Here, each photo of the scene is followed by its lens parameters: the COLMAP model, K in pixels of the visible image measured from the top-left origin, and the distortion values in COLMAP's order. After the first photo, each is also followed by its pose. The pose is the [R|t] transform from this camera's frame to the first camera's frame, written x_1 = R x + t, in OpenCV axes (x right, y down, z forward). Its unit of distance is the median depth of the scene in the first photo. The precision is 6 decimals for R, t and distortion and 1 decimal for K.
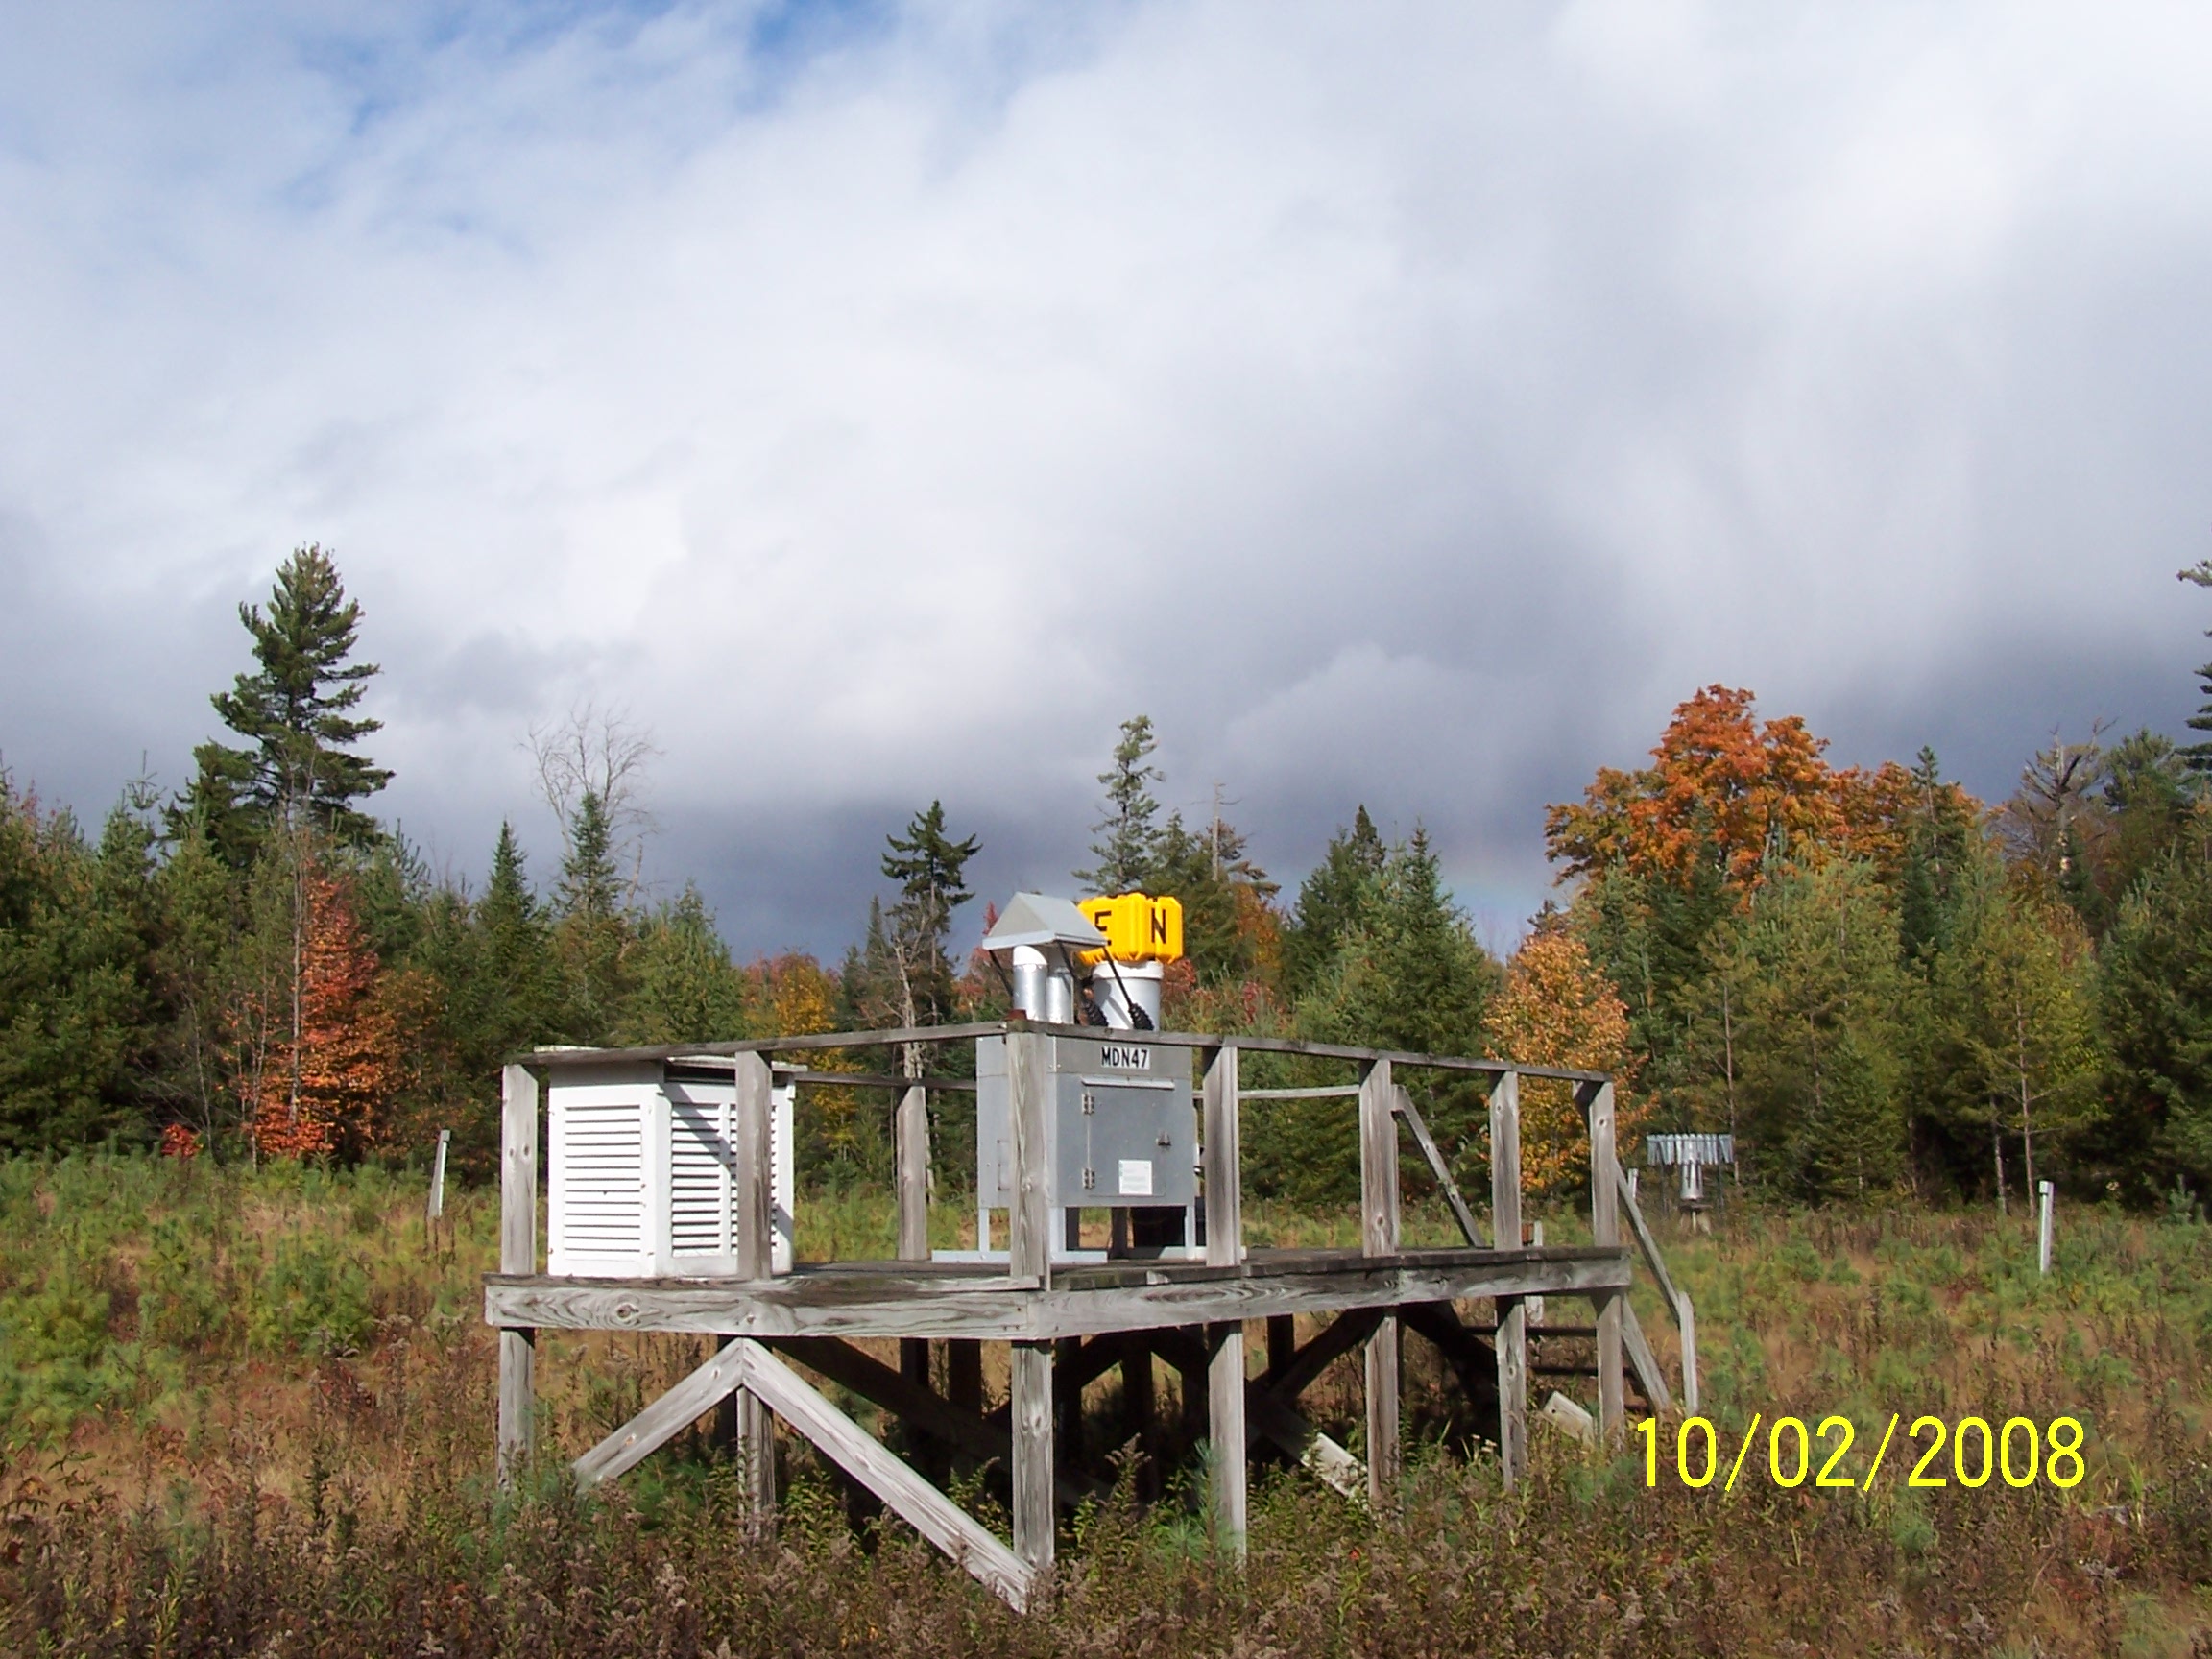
lens RADIAL K [[2510.2, 0, 1012.2], [0, 2510.2, 830.7], [0, 0, 1]] dist [-0.130755, 0.020183]
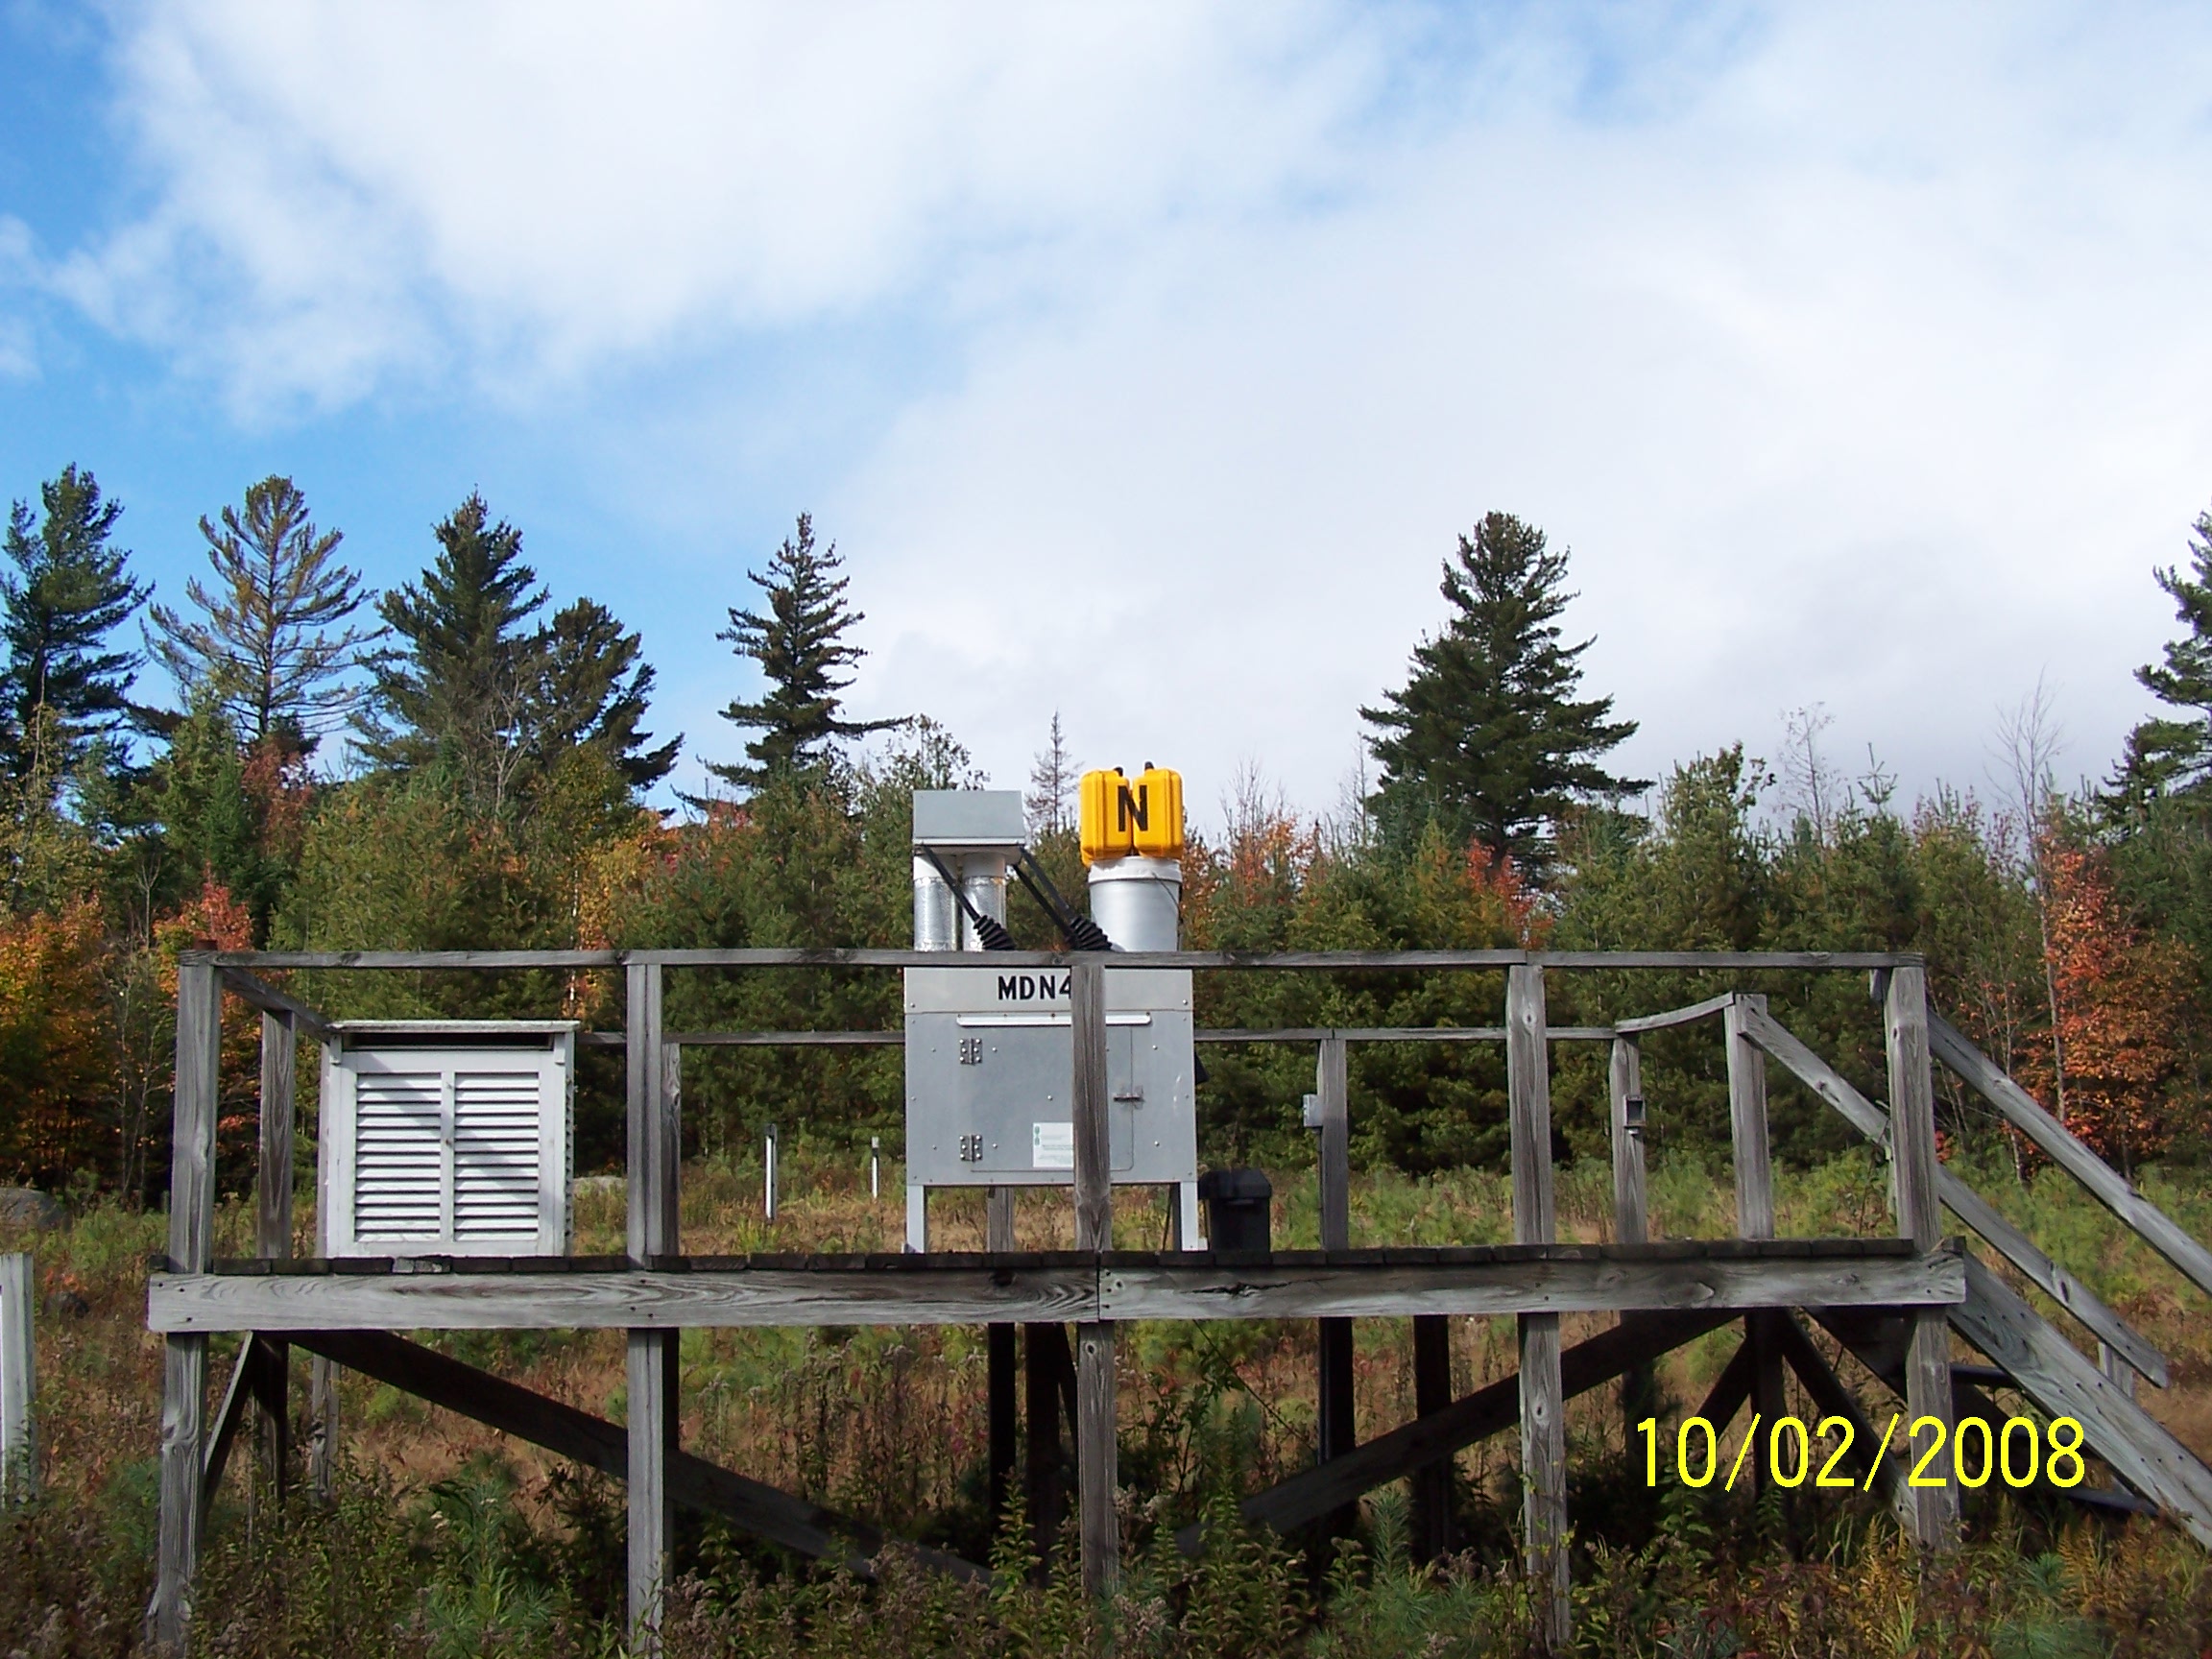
lens RADIAL K [[2510.2, 0, 1012.2], [0, 2510.2, 830.7], [0, 0, 1]] dist [-0.130755, 0.020183]
pose [[0.667019, -0.119685, -0.735365, 0.149415], [0.115392, 0.991698, -0.056738, 0.021149], [0.736051, -0.047010, 0.675292, 0.119566]]
